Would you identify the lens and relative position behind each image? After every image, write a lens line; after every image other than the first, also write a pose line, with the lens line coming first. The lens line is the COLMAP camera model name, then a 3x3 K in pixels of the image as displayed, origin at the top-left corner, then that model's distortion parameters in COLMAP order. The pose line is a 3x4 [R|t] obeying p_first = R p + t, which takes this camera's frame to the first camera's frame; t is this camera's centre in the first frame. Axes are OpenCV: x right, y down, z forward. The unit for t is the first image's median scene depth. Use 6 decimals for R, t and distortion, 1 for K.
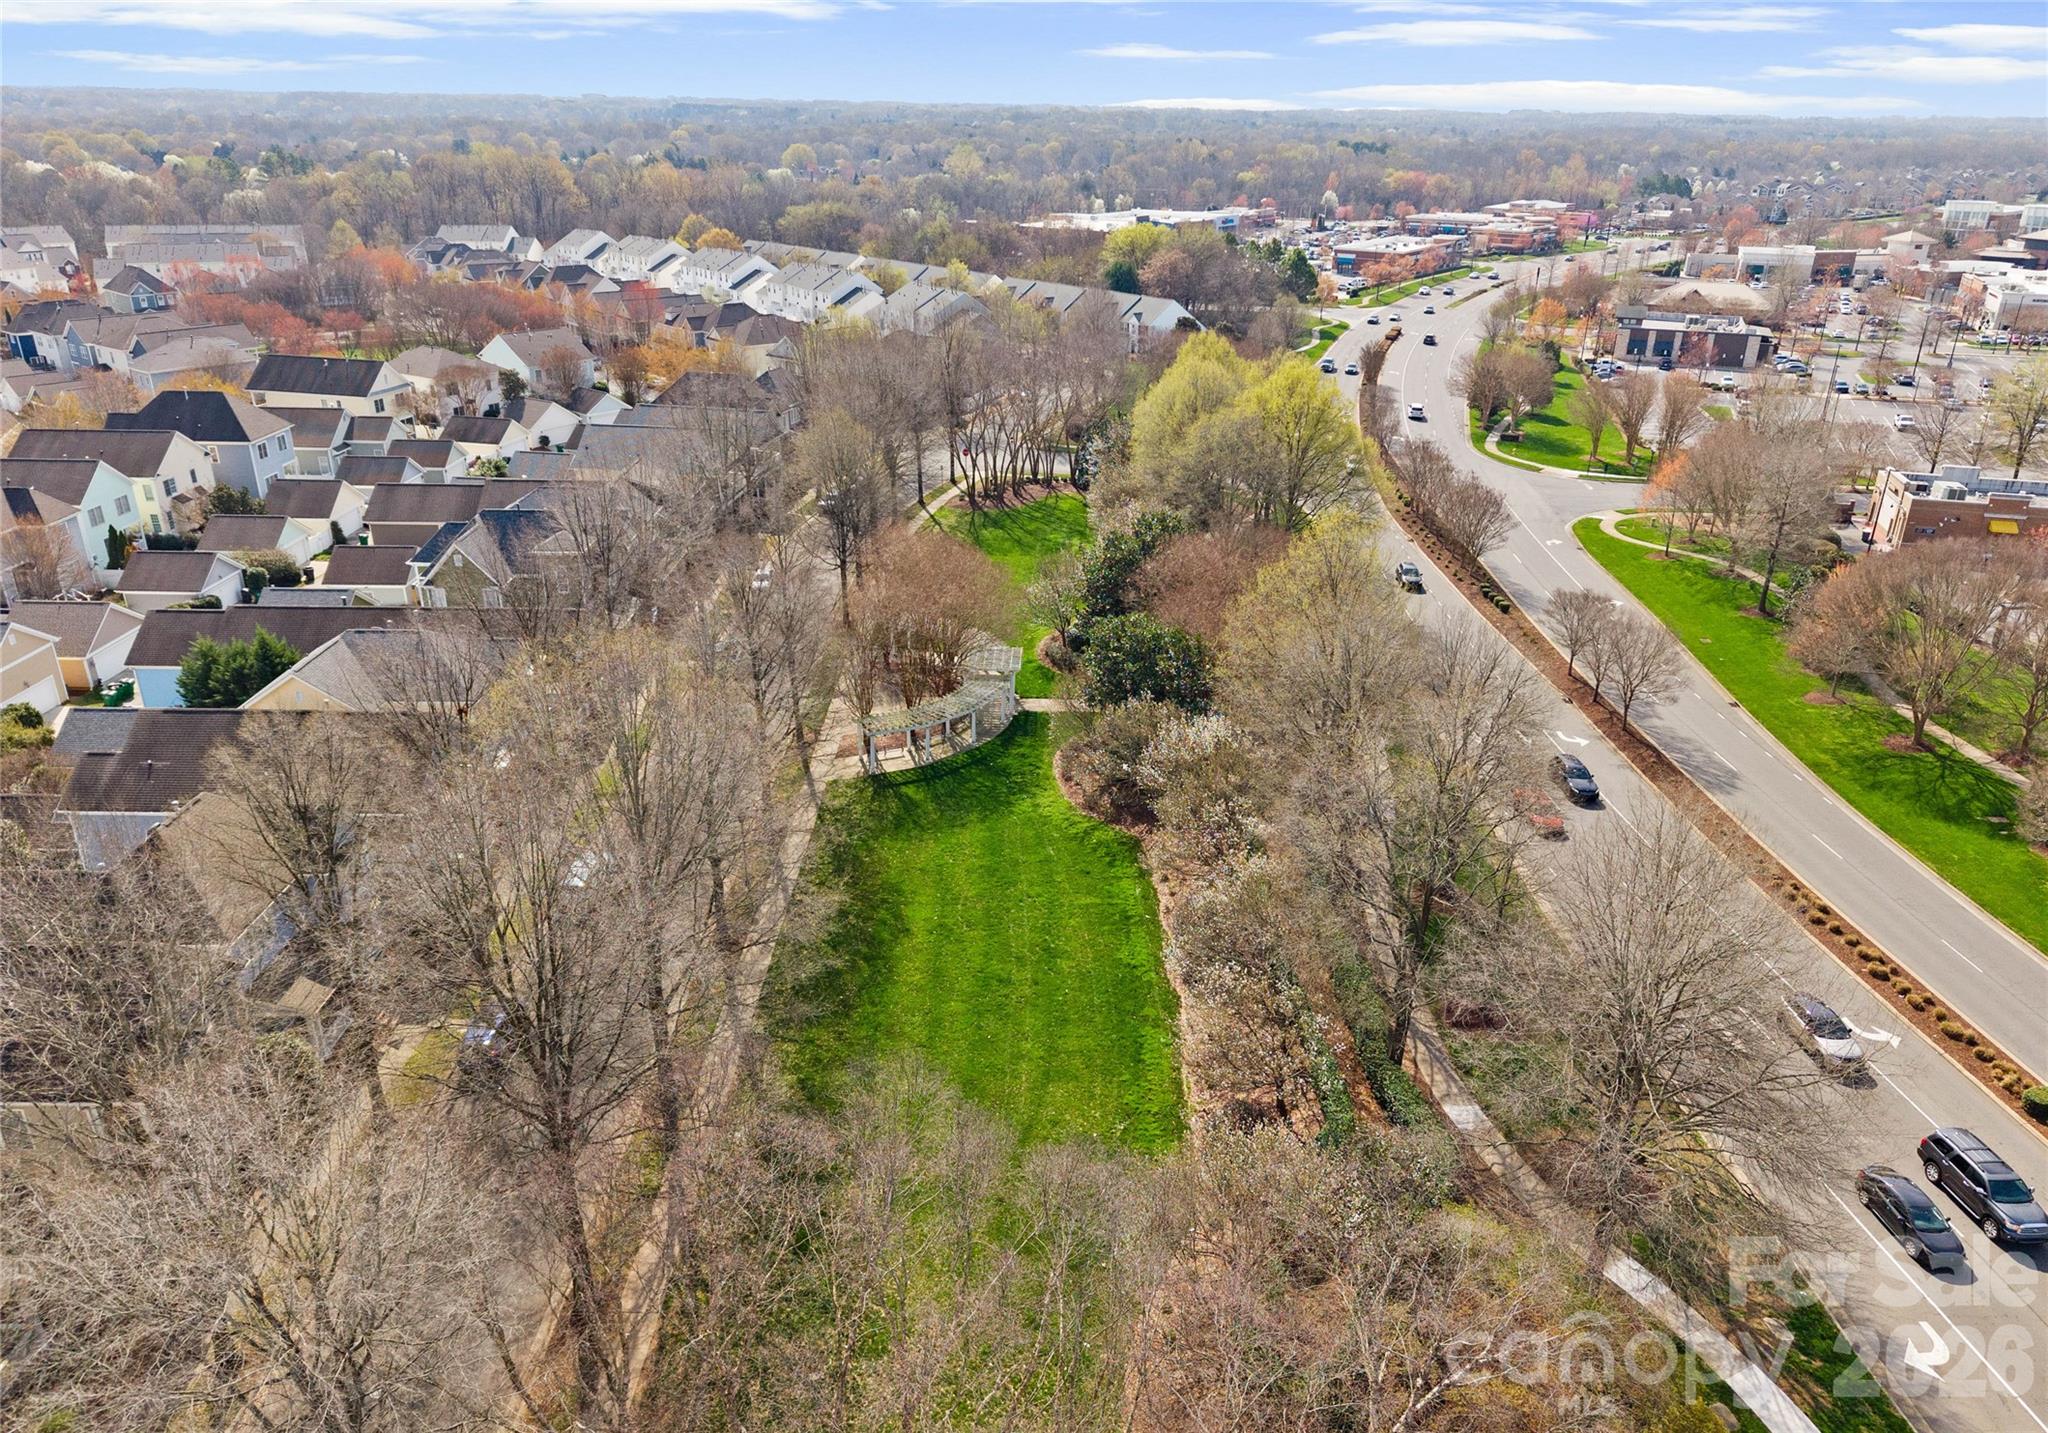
lens RADIAL K [[1373.9, 0, 1025.8], [0, 1373.9, 725.3], [0, 0, 1]] dist [0.022791, -0.027039]
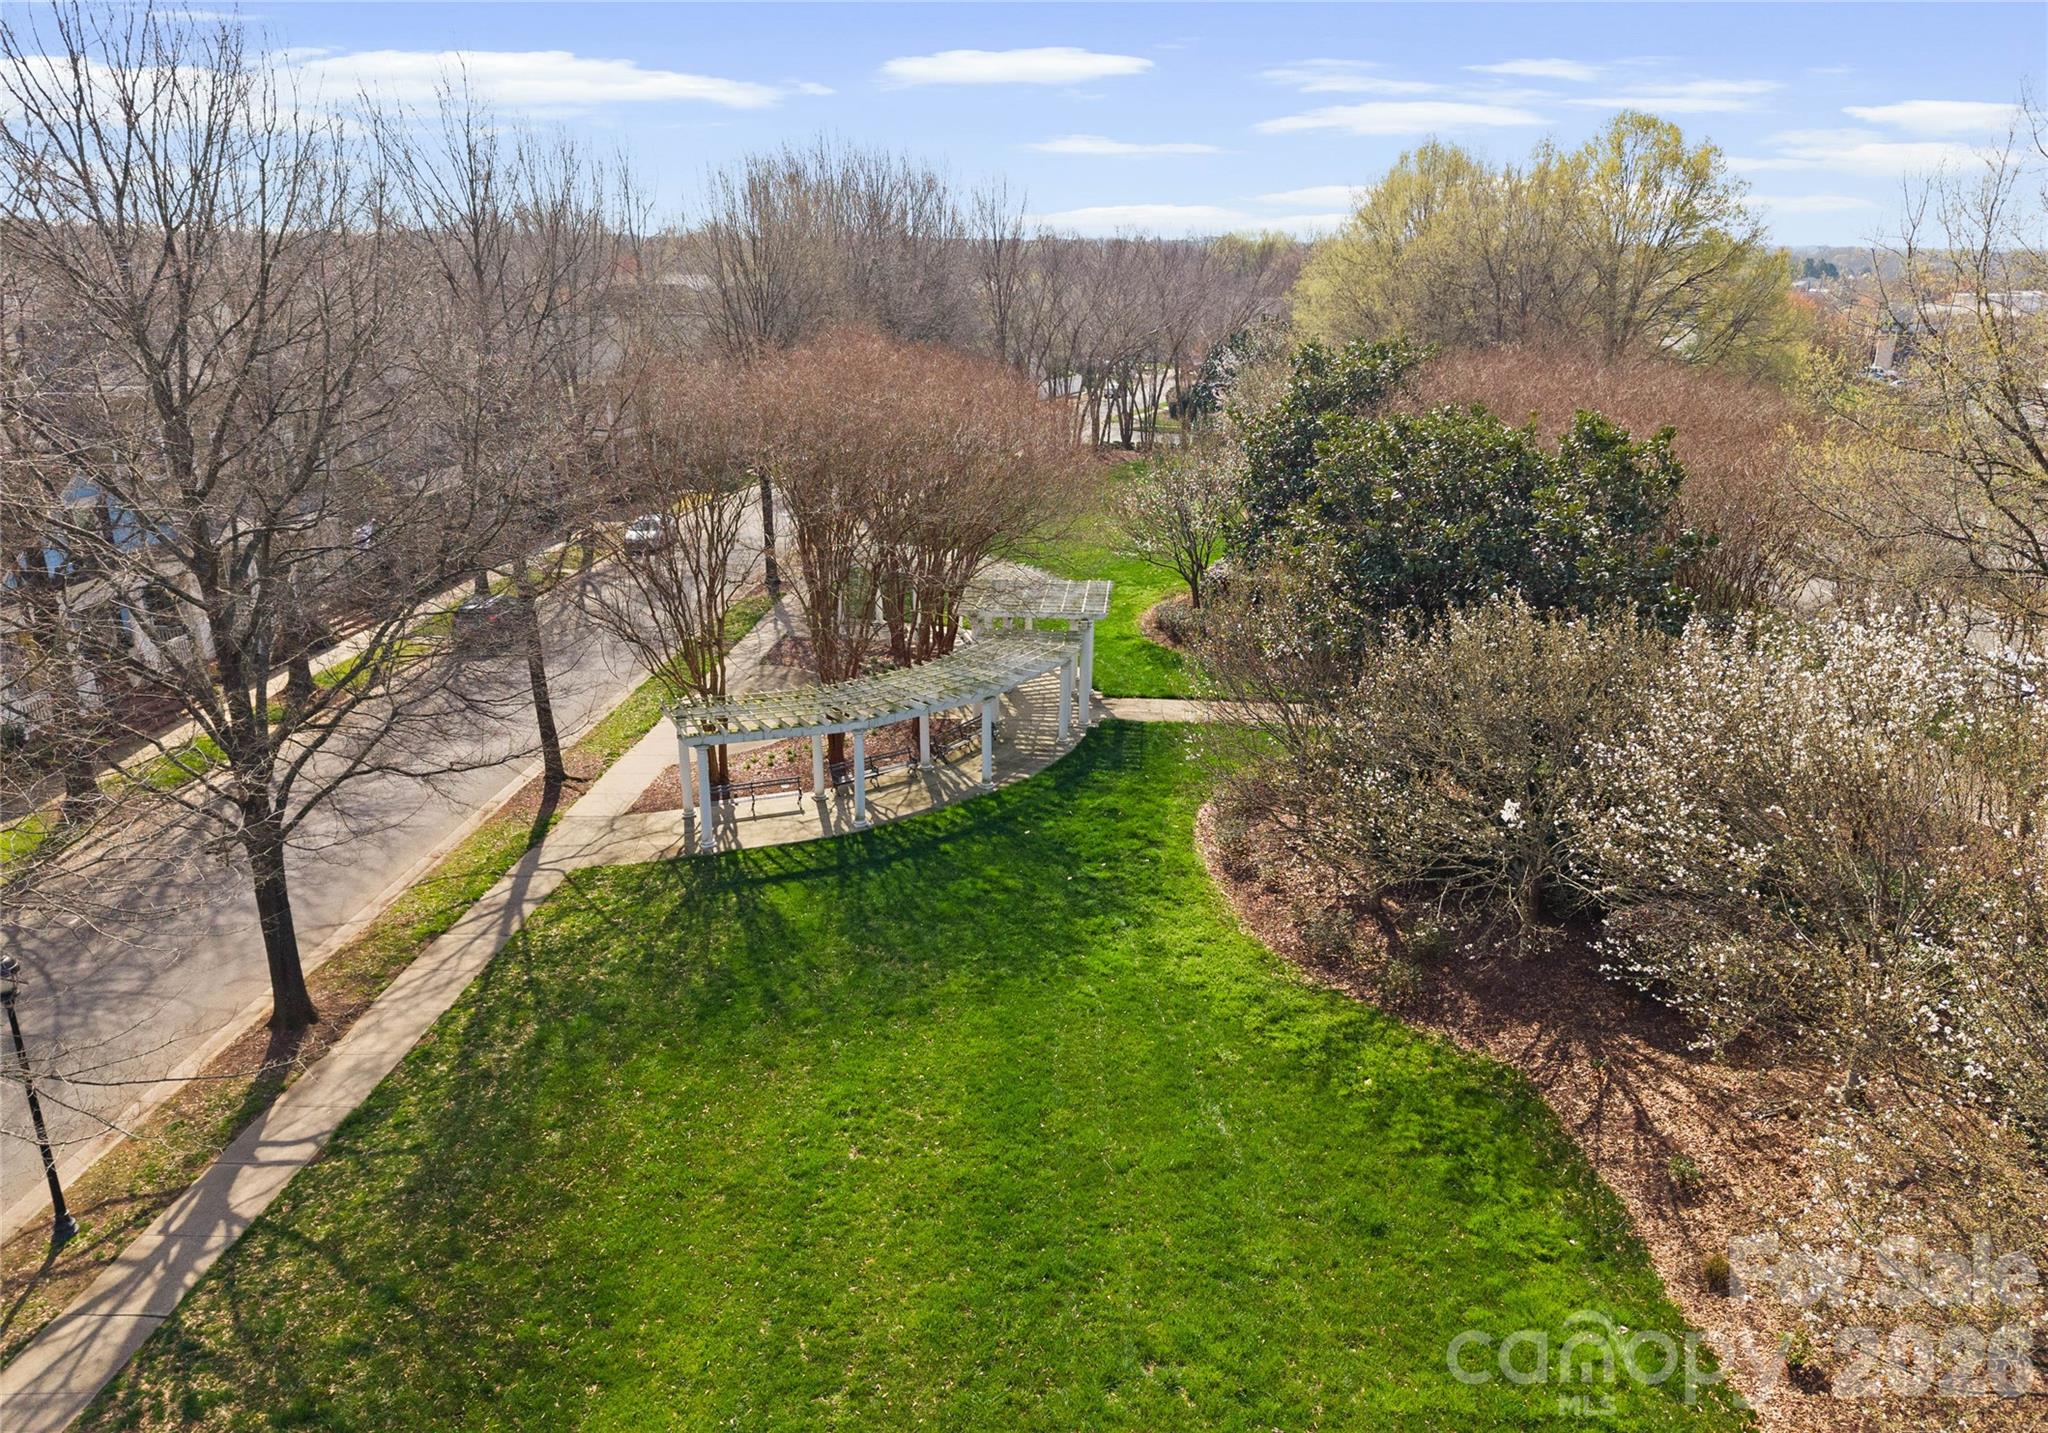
lens RADIAL K [[1373.9, 0, 1025.8], [0, 1373.9, 725.3], [0, 0, 1]] dist [0.022791, -0.027039]
pose [[0.998355, 0.011356, -0.056192, -0.004899], [-0.016586, 0.995481, -0.093497, 0.034295], [0.054876, 0.094275, 0.994033, 0.632736]]
